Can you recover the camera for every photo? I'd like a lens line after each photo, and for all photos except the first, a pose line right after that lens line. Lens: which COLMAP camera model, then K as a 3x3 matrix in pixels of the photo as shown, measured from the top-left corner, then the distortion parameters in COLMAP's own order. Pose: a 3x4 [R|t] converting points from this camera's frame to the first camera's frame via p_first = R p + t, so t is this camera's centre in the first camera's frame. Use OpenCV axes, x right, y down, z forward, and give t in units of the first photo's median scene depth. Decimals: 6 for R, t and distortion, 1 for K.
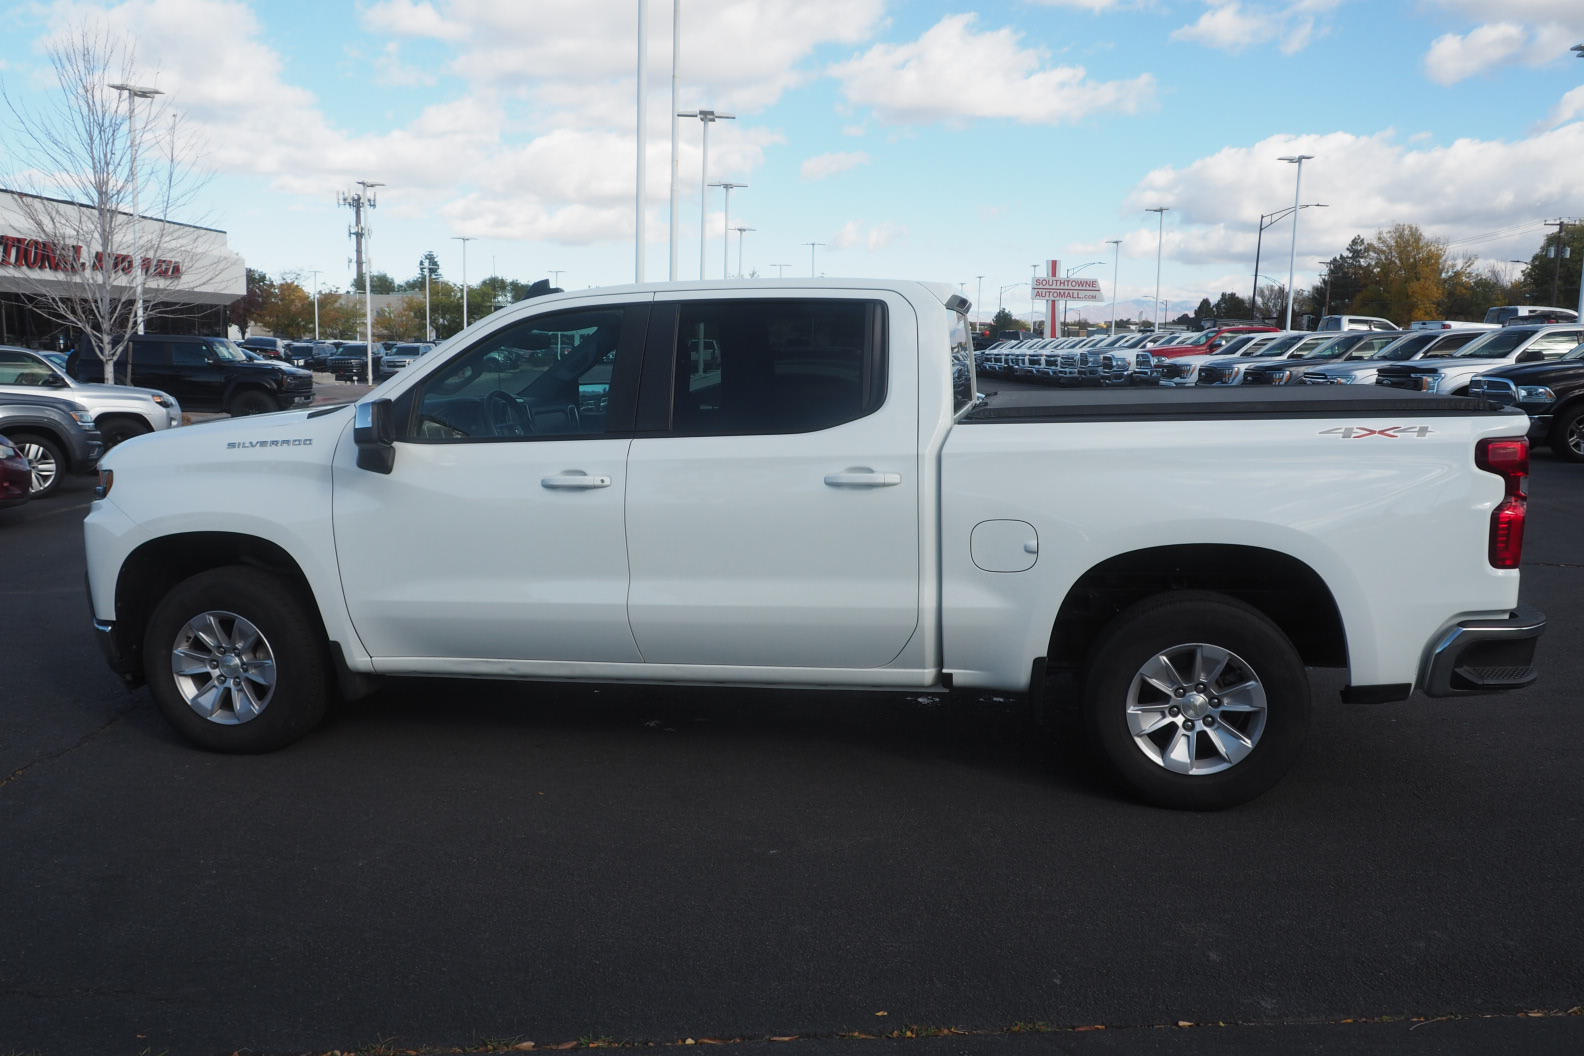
lens RADIAL K [[1176.4, 0, 833.4], [0, 1176.4, 526.3], [0, 0, 1]] dist [-0.016582, 0.014377]
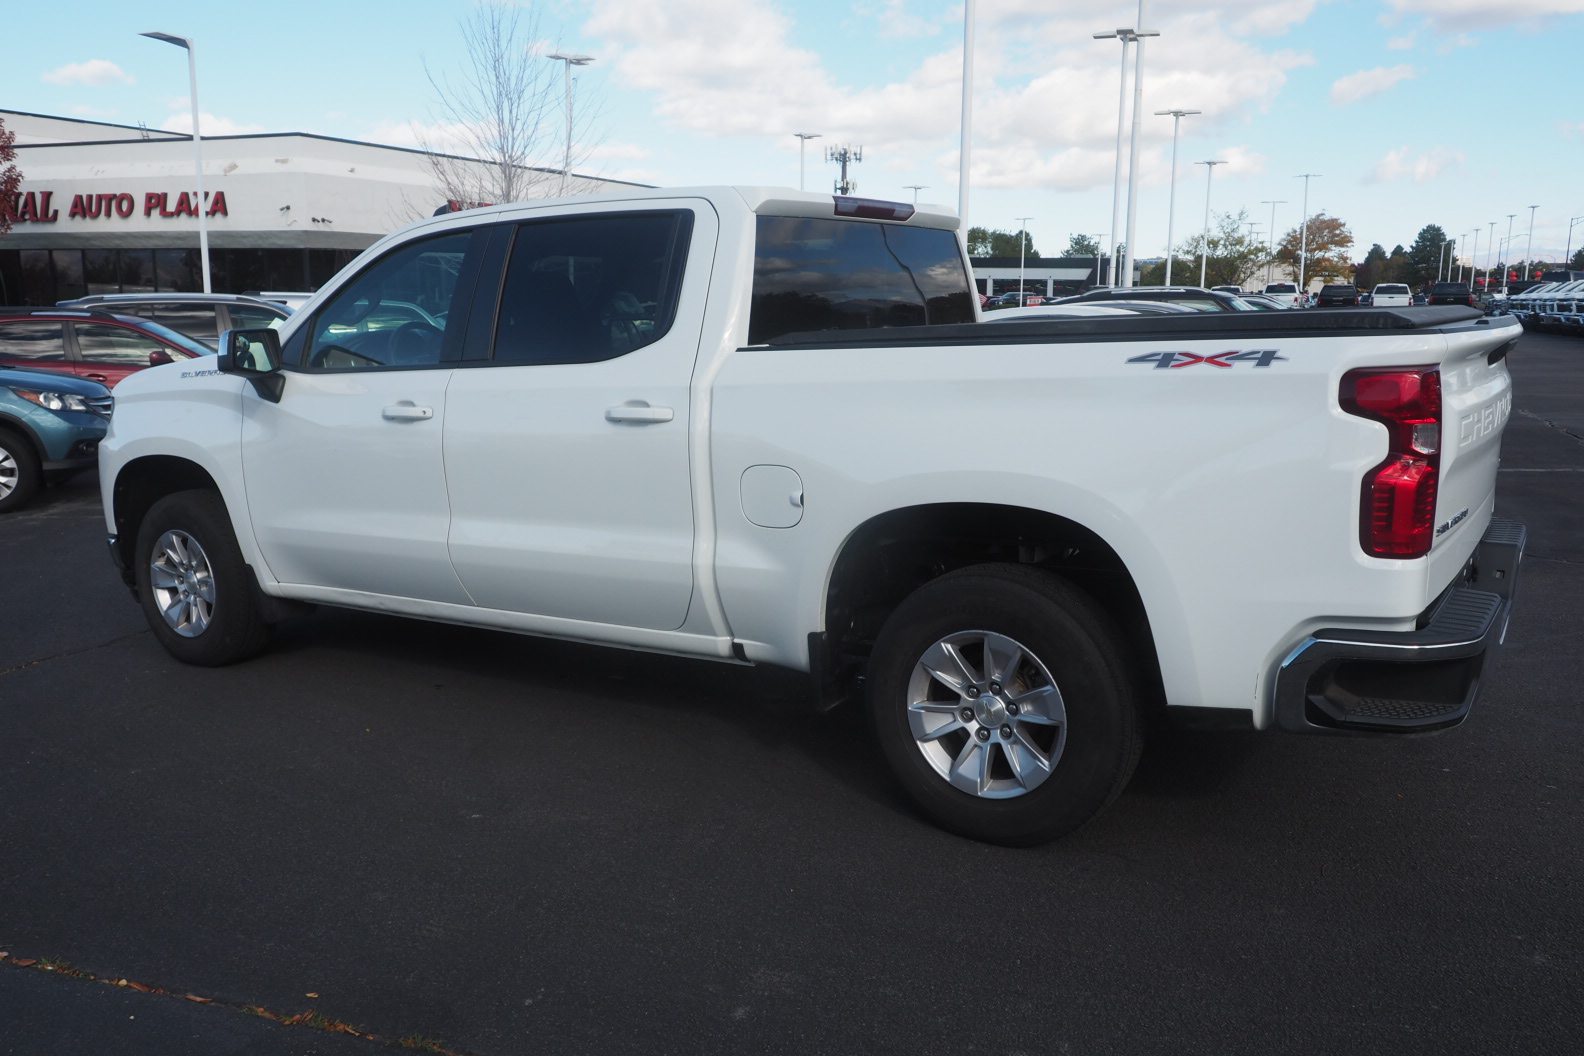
lens RADIAL K [[1234.3, 0, 845.1], [0, 1234.3, 554.6], [0, 0, 1]] dist [-0.013675, 0.021957]
pose [[0.931116, 0.059449, -0.359847, 0.488042], [-0.040145, 0.997337, 0.060890, 0.002022], [0.362508, -0.042250, 0.931022, 0.189996]]
